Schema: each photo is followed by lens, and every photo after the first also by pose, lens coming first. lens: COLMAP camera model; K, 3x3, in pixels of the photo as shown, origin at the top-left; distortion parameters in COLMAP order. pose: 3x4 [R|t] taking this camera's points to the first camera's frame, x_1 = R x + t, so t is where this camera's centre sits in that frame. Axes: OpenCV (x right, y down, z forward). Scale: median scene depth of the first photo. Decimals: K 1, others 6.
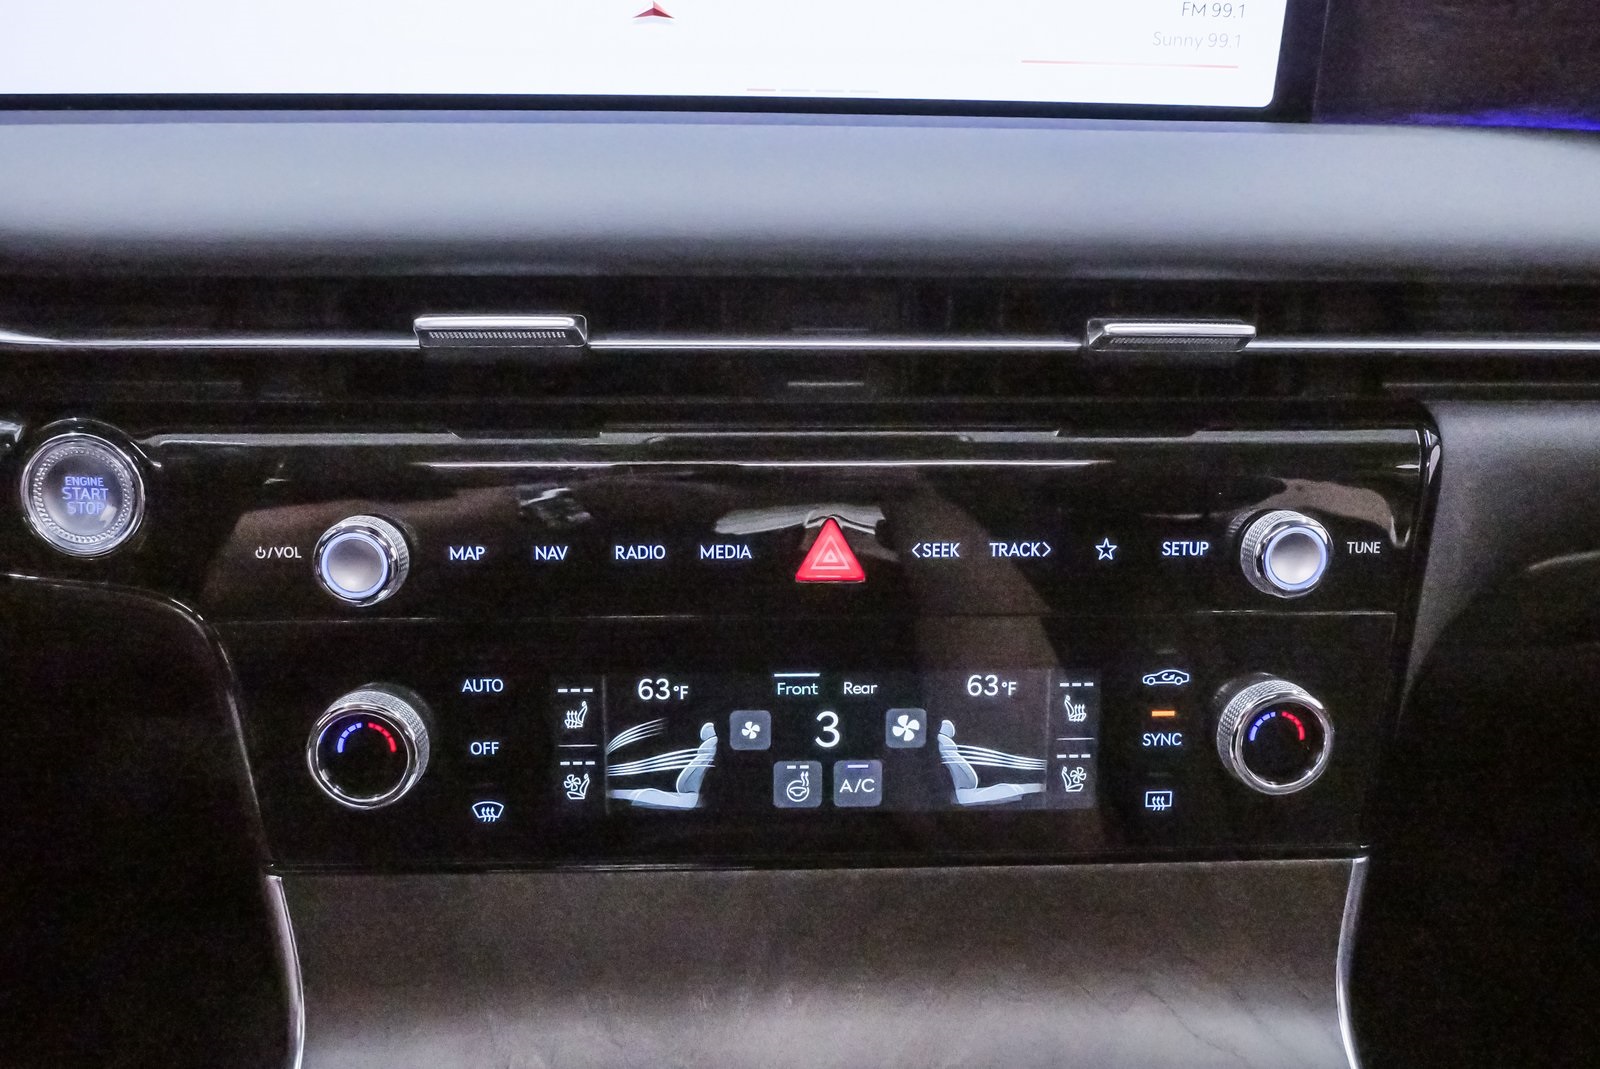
lens RADIAL K [[1207.1, 0, 795.1], [0, 1207.1, 530.1], [0, 0, 1]] dist [-0.034419, 0.011473]
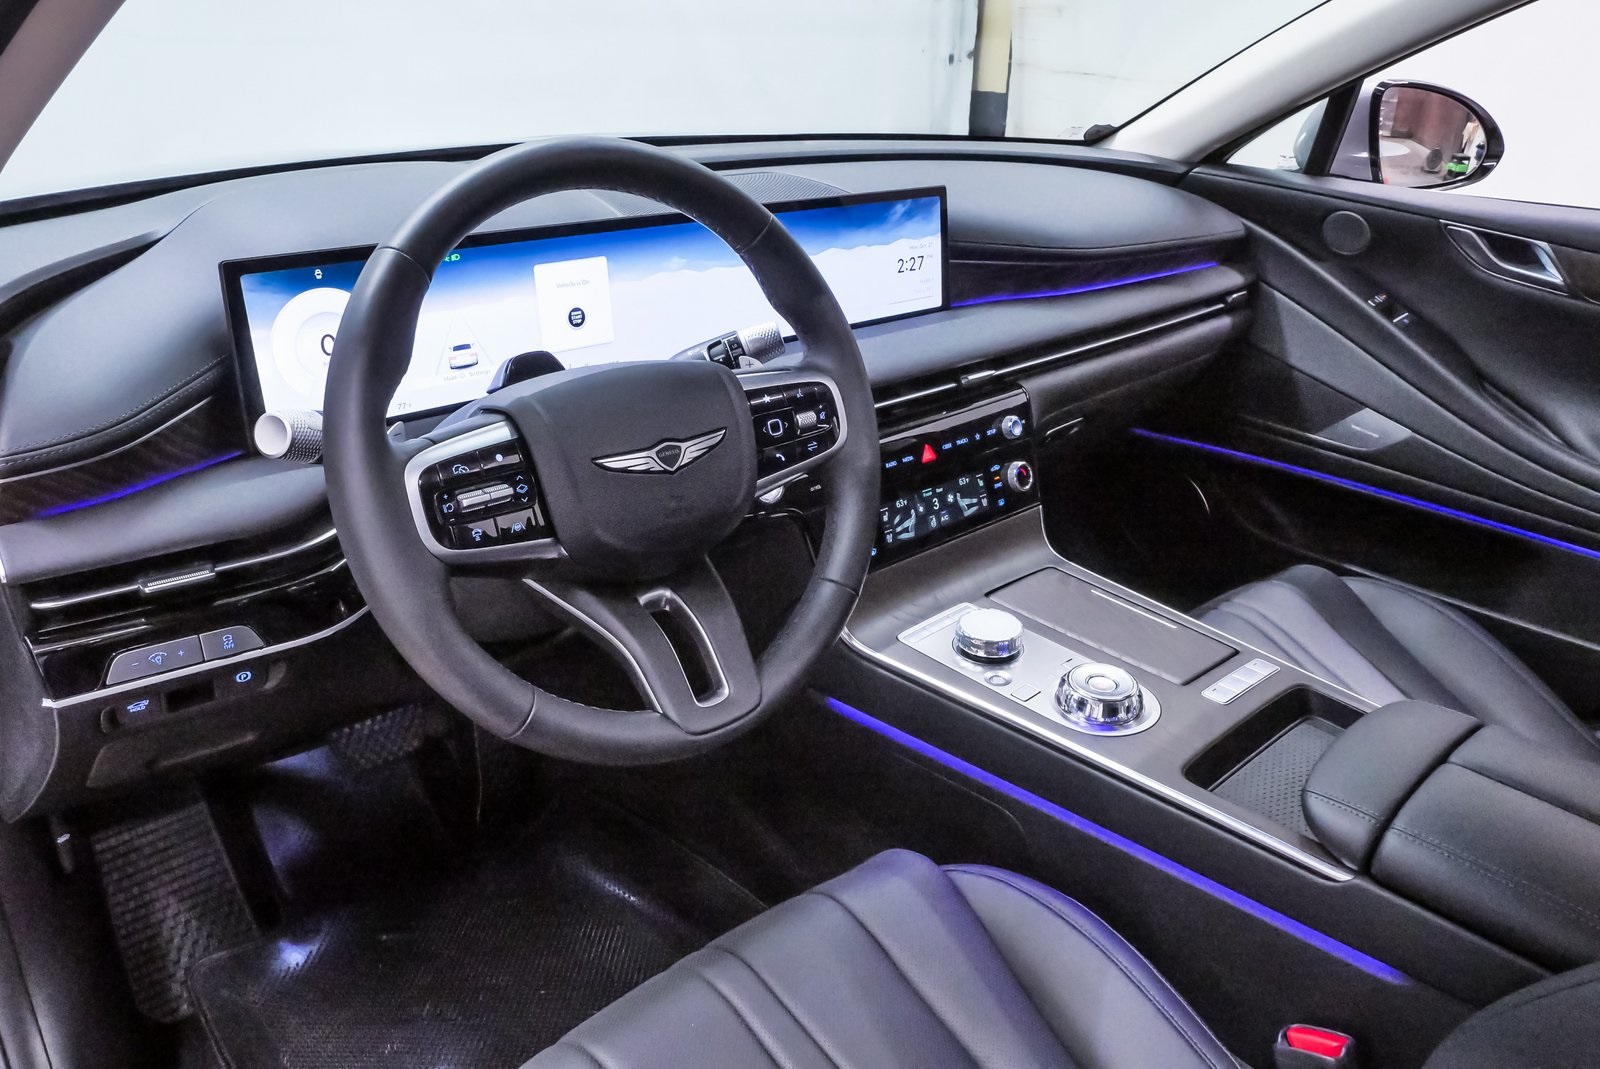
lens RADIAL K [[1207.1, 0, 800.3], [0, 1207.1, 534.1], [0, 0, 1]] dist [-0.034419, 0.011473]
pose [[0.751424, -0.254595, 0.608723, -2.409453], [0.287051, 0.956818, 0.045841, -0.022791], [-0.594108, 0.140288, 0.792058, -1.514378]]
